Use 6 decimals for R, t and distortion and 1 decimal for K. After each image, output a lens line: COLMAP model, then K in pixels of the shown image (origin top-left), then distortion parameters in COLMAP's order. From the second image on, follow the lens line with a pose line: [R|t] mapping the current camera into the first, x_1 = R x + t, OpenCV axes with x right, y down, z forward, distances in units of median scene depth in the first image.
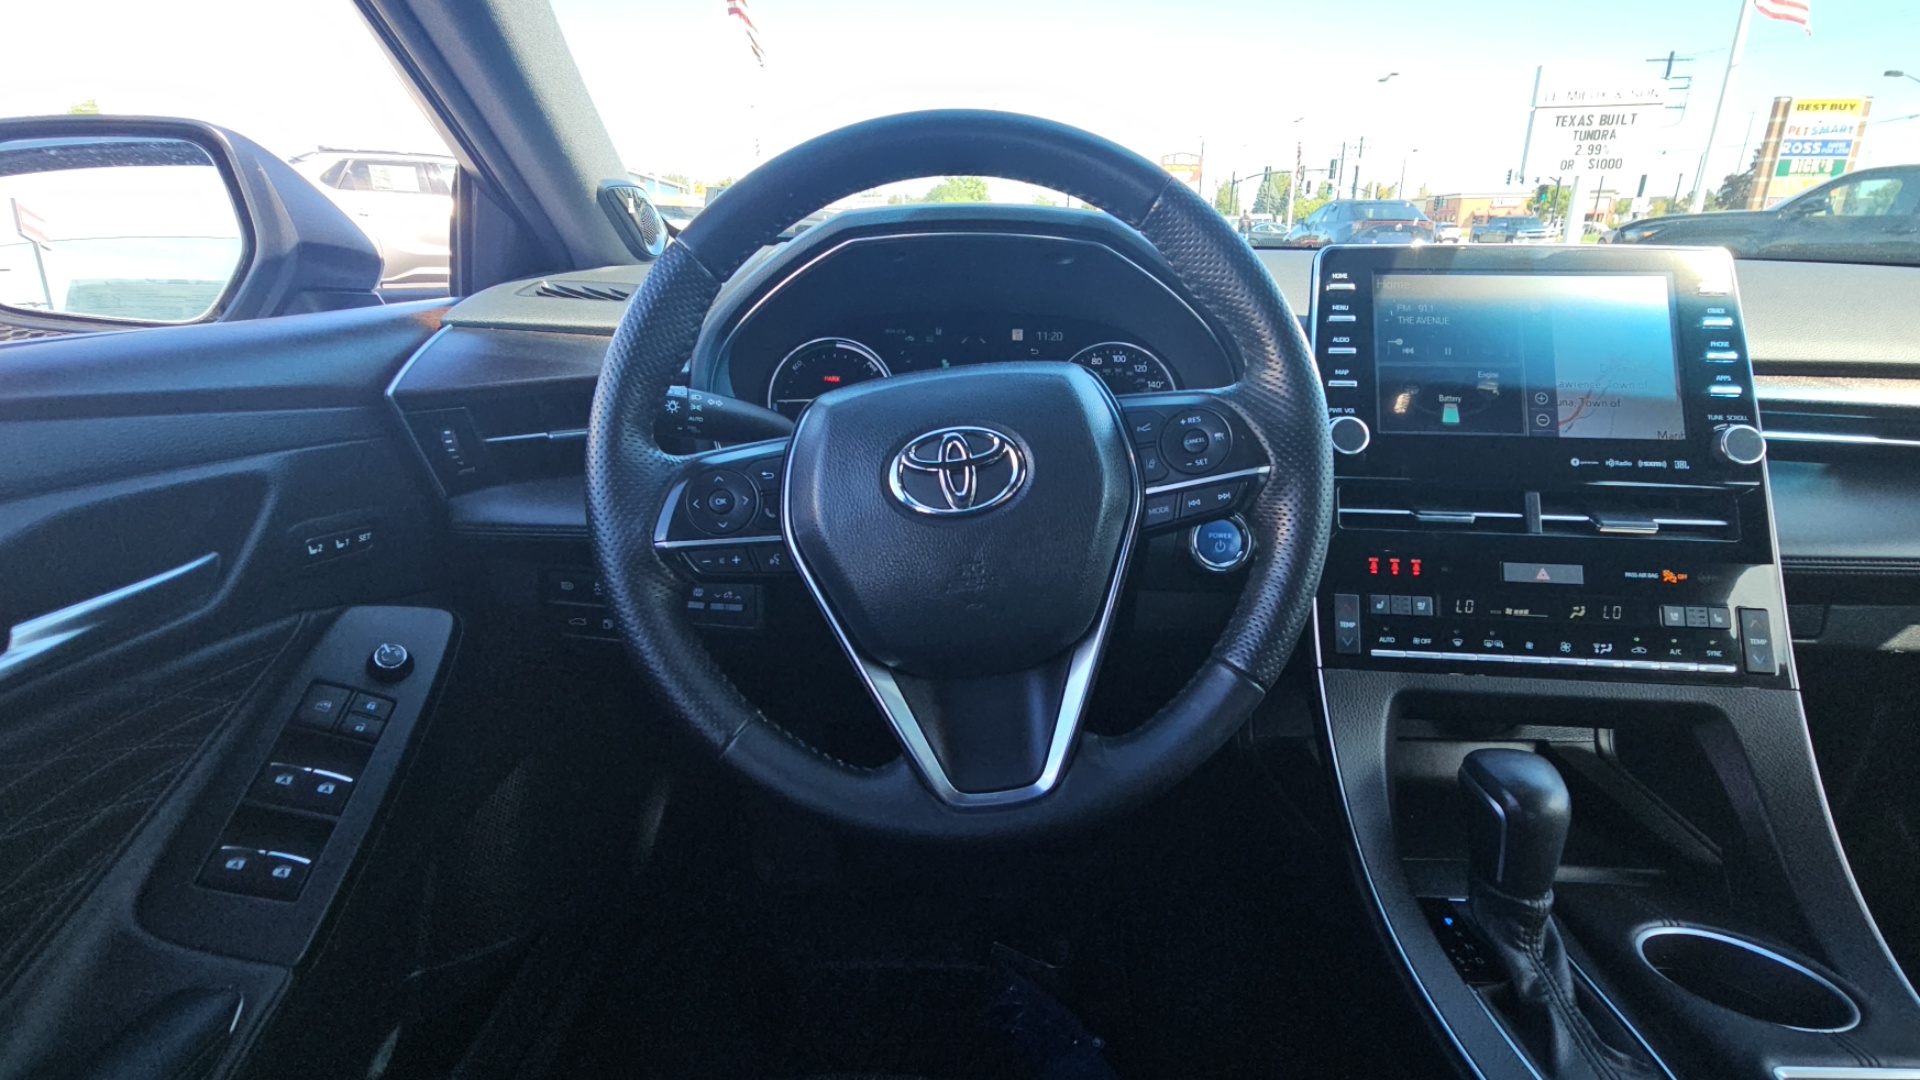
lens RADIAL K [[862.6, 0, 983.2], [0, 862.6, 545.2], [0, 0, 1]] dist [0.010308, -0.006932]
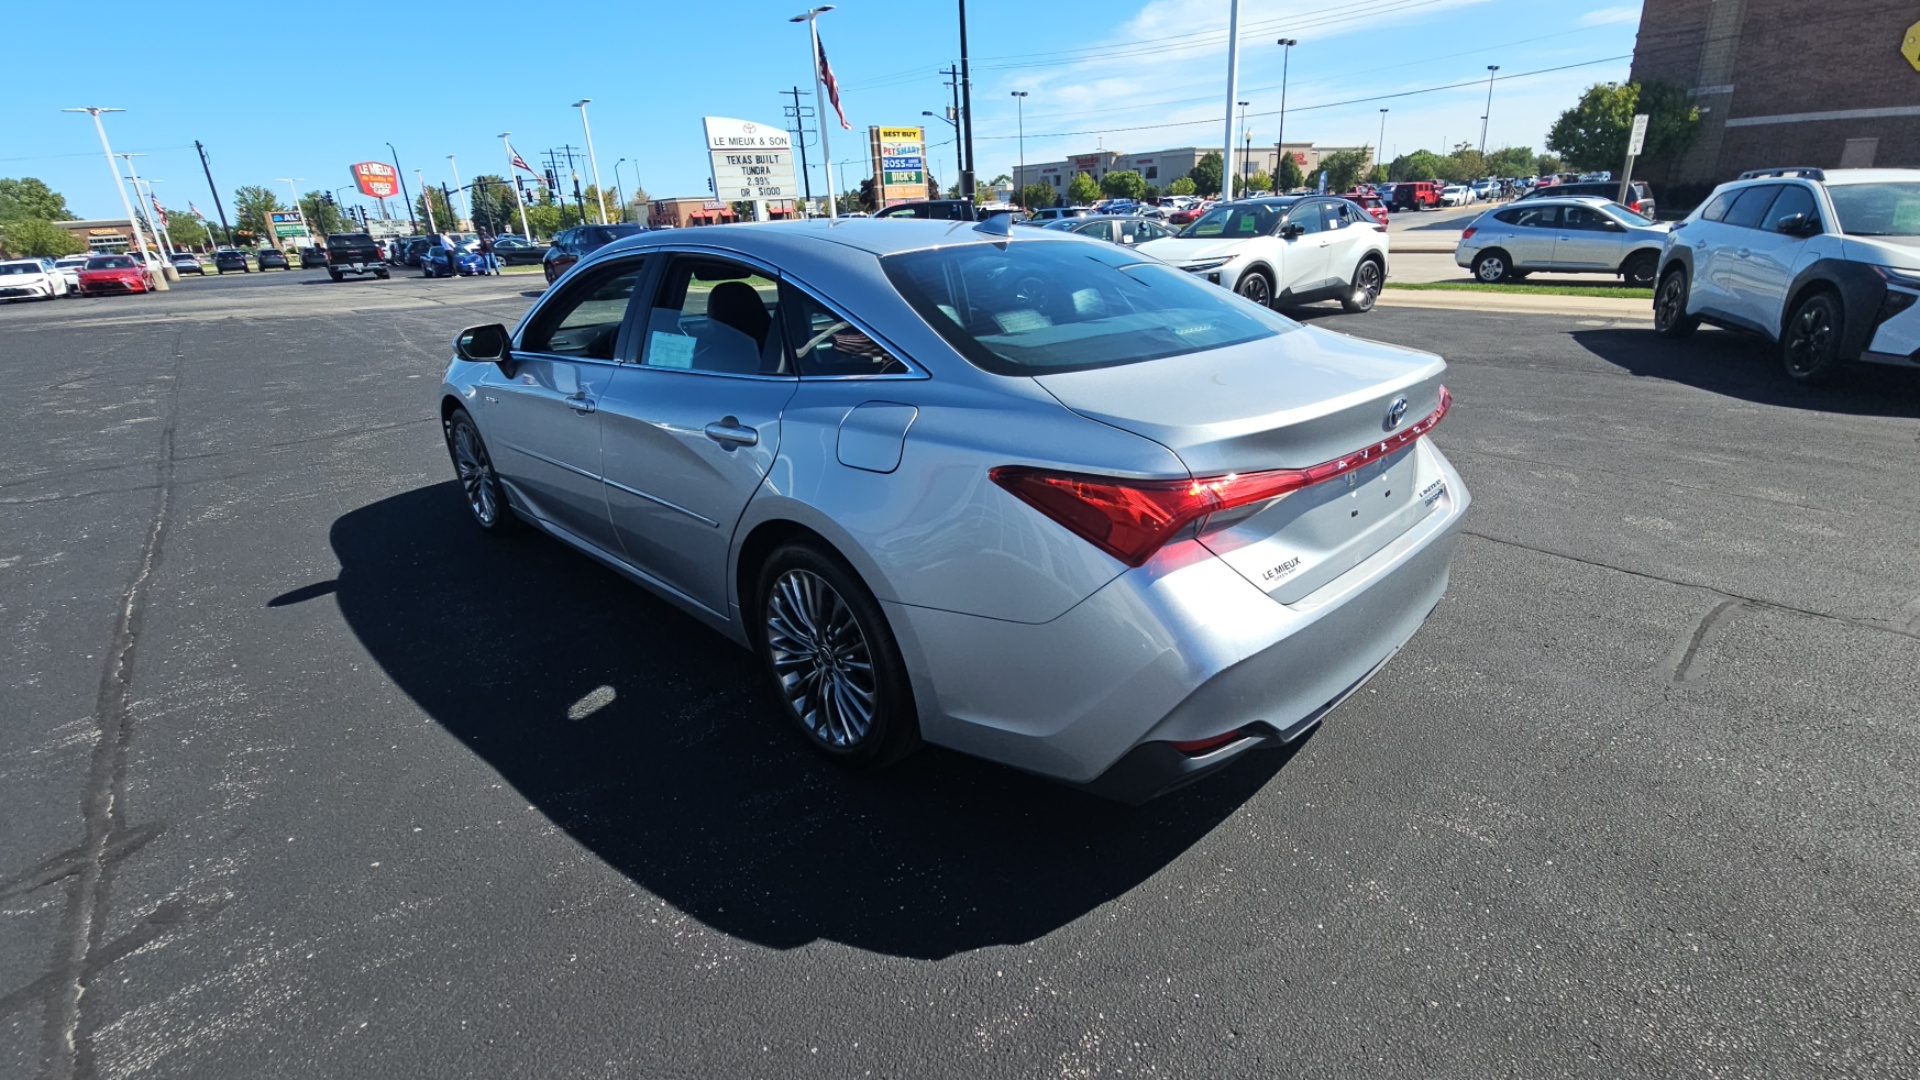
lens RADIAL K [[862.6, 0, 977.8], [0, 862.6, 546.2], [0, 0, 1]] dist [0.010308, -0.006932]
pose [[0.705916, -0.284861, 0.648488, -2.748976], [0.285725, 0.952287, 0.107283, 1.201708], [-0.648107, 0.109557, 0.753627, -5.210250]]
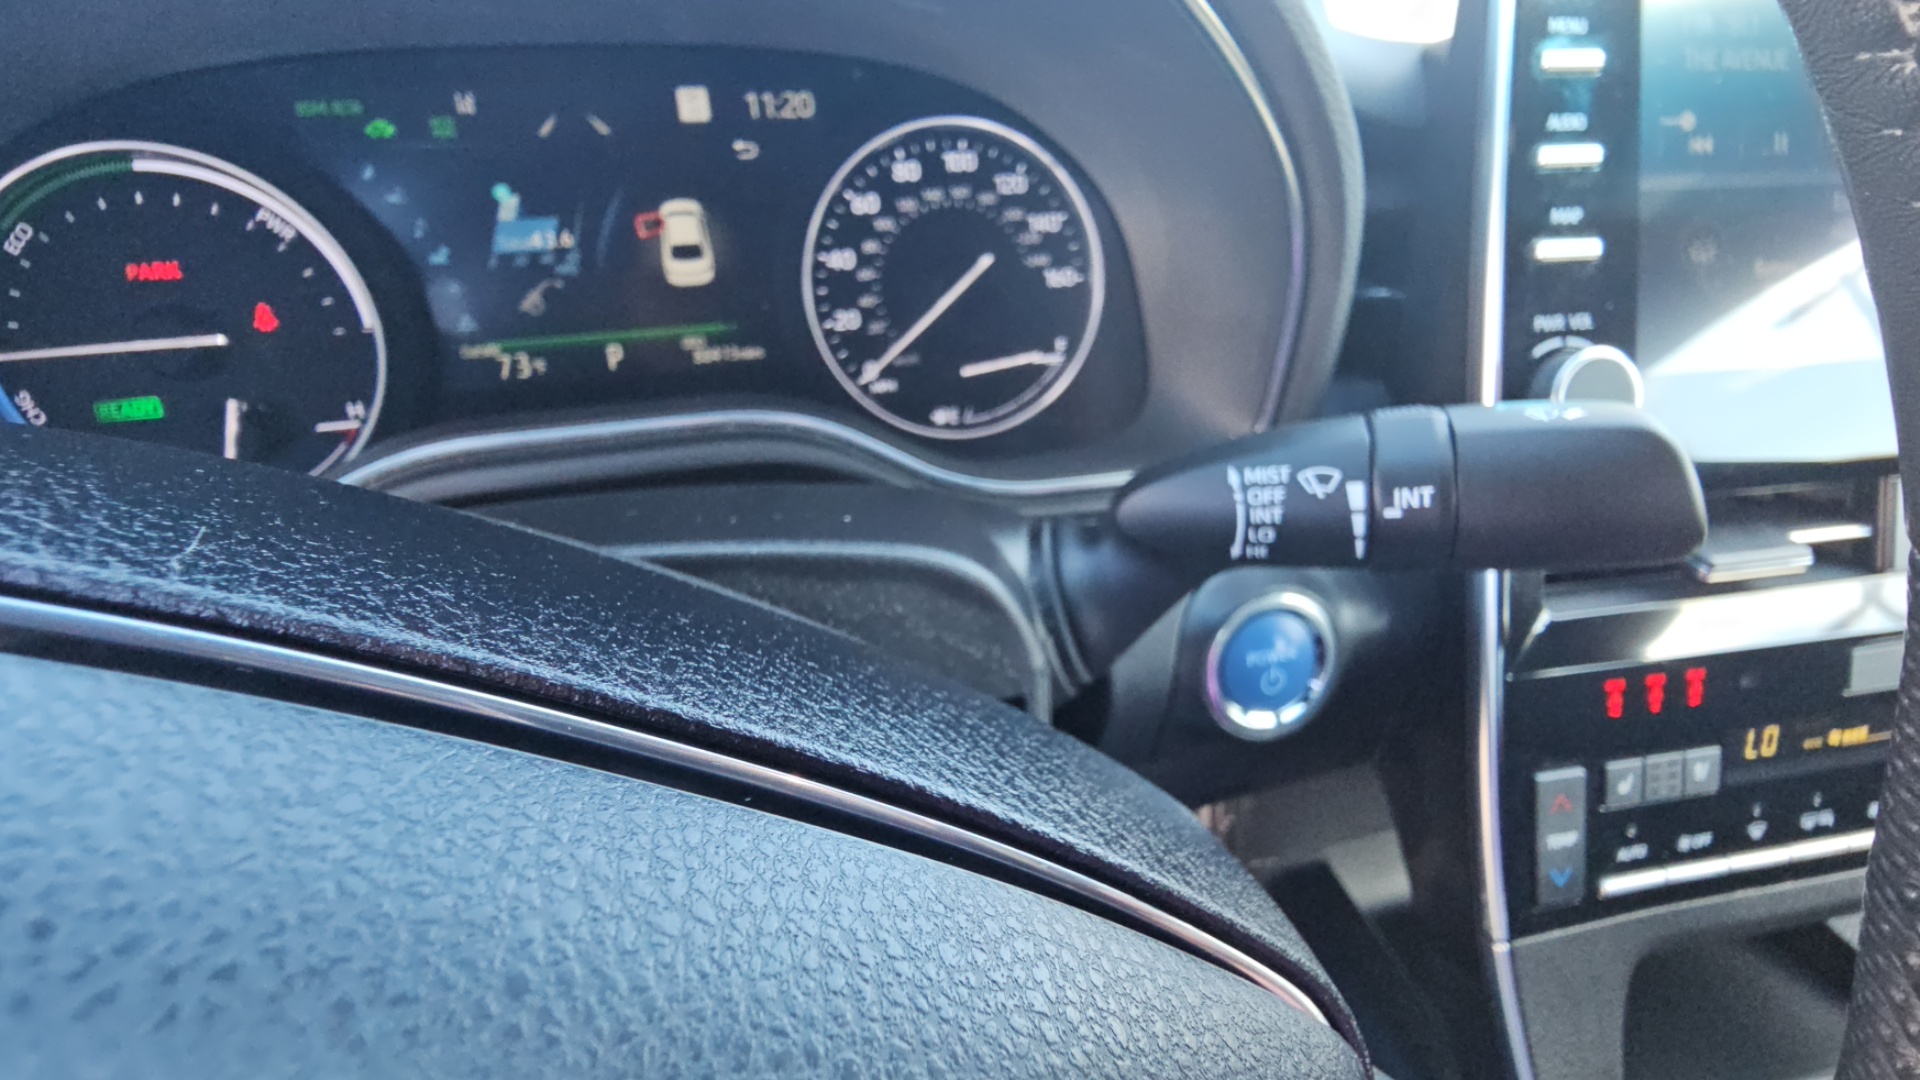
lens RADIAL K [[862.6, 0, 987.9], [0, 862.6, 544.6], [0, 0, 1]] dist [0.010308, -0.006932]
pose [[0.962127, -0.154532, 0.224568, 0.060261], [0.079765, 0.947336, 0.310148, -0.205333], [-0.260670, -0.280489, 0.923784, 0.684205]]
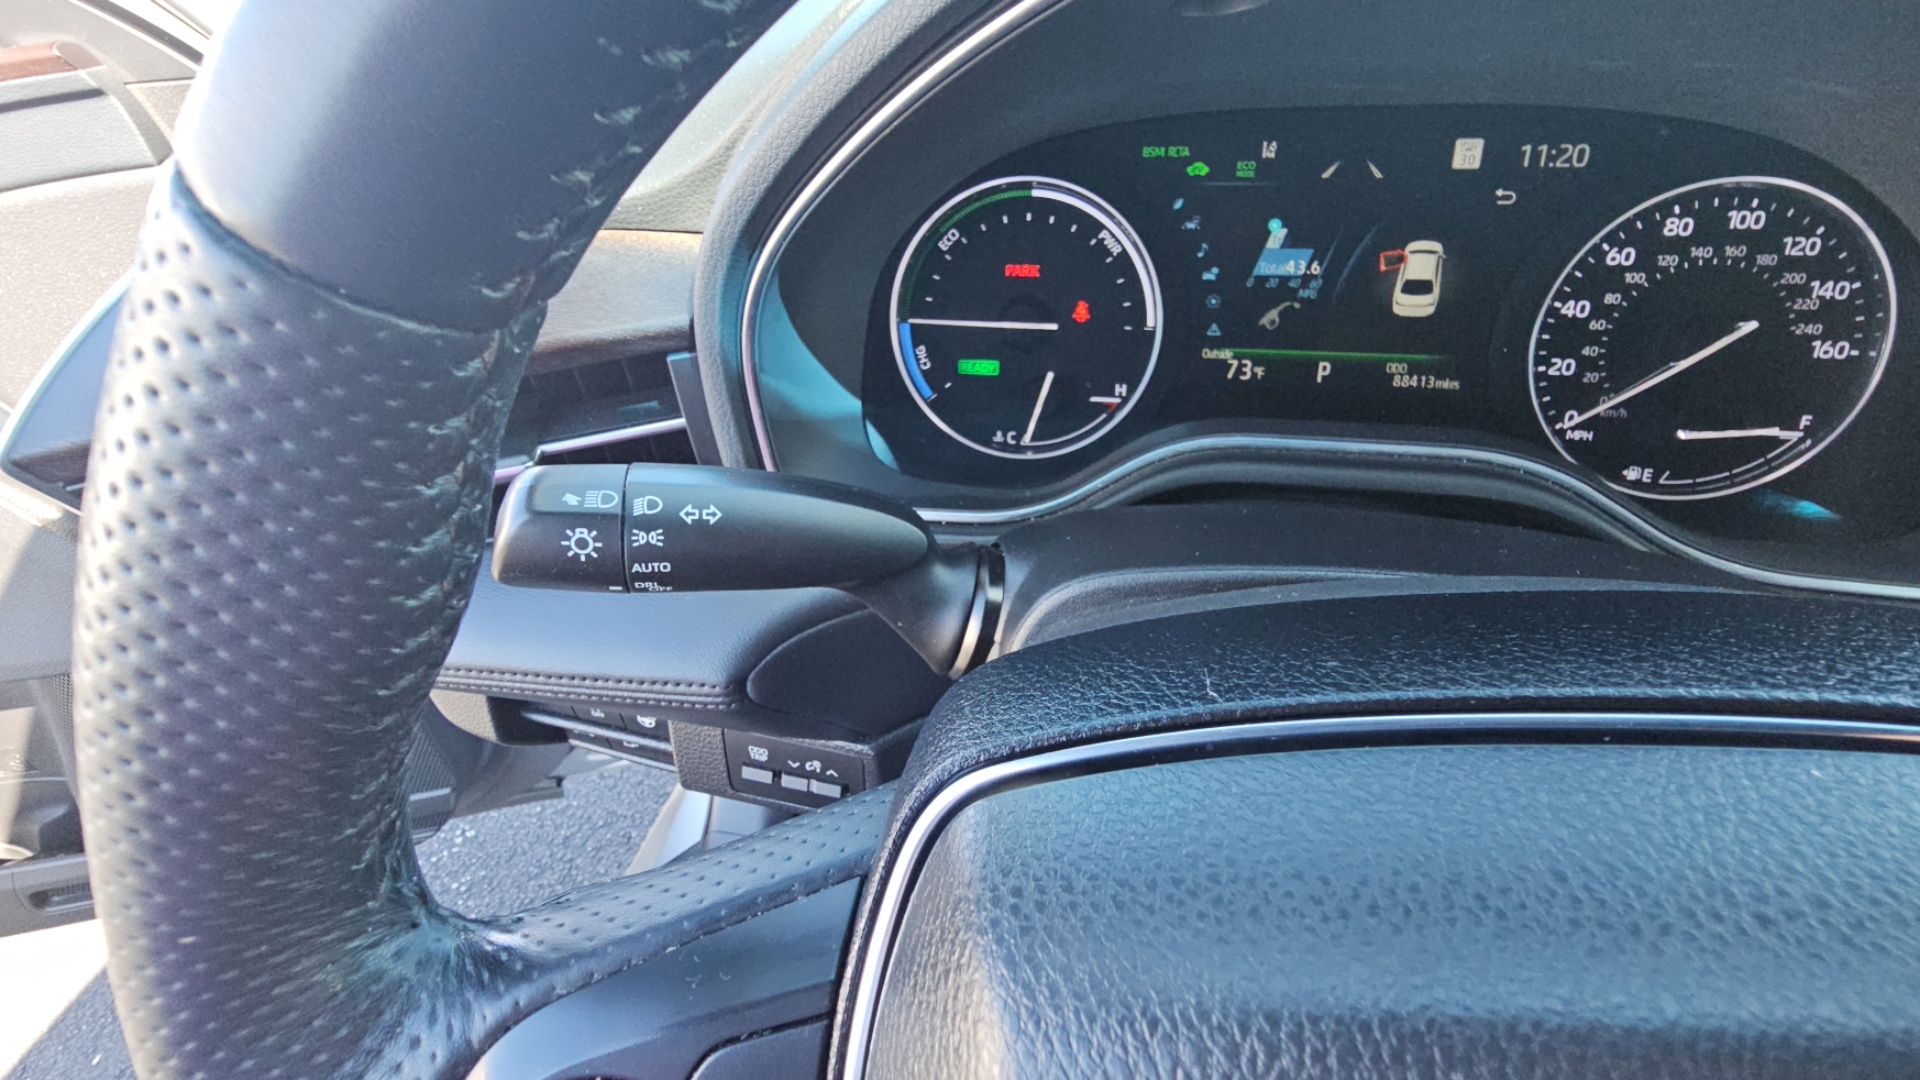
lens RADIAL K [[862.6, 0, 985.4], [0, 862.6, 540.4], [0, 0, 1]] dist [0.010308, -0.006932]
pose [[0.977937, 0.067851, -0.197575, -0.111358], [-0.000164, 0.946032, 0.324073, -0.248668], [0.208900, -0.316890, 0.925171, 0.627927]]
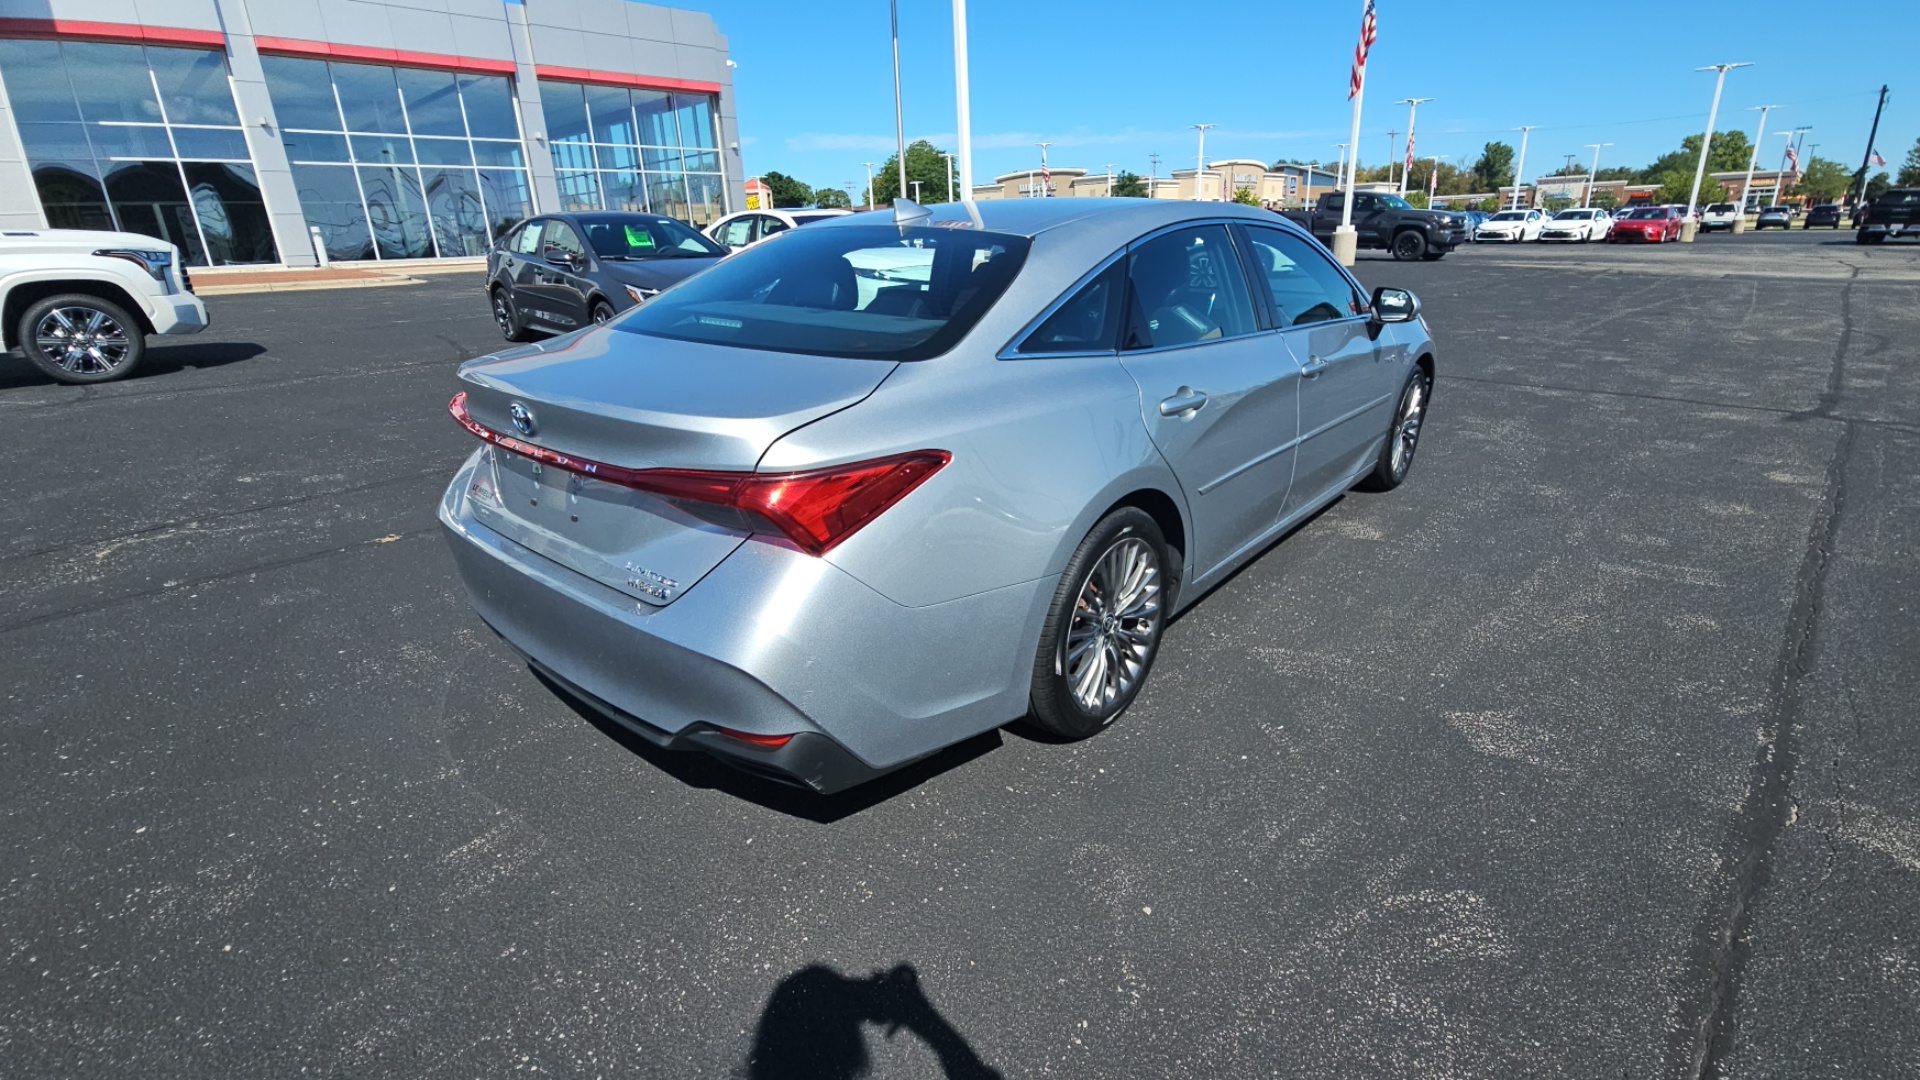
lens RADIAL K [[862.6, 0, 968.9], [0, 862.6, 525.1], [0, 0, 1]] dist [0.010308, -0.006932]
pose [[0.766202, 0.189421, -0.614048, 3.814501], [-0.195904, 0.978934, 0.057534, 1.403762], [0.612010, 0.076211, 0.787169, -5.323328]]
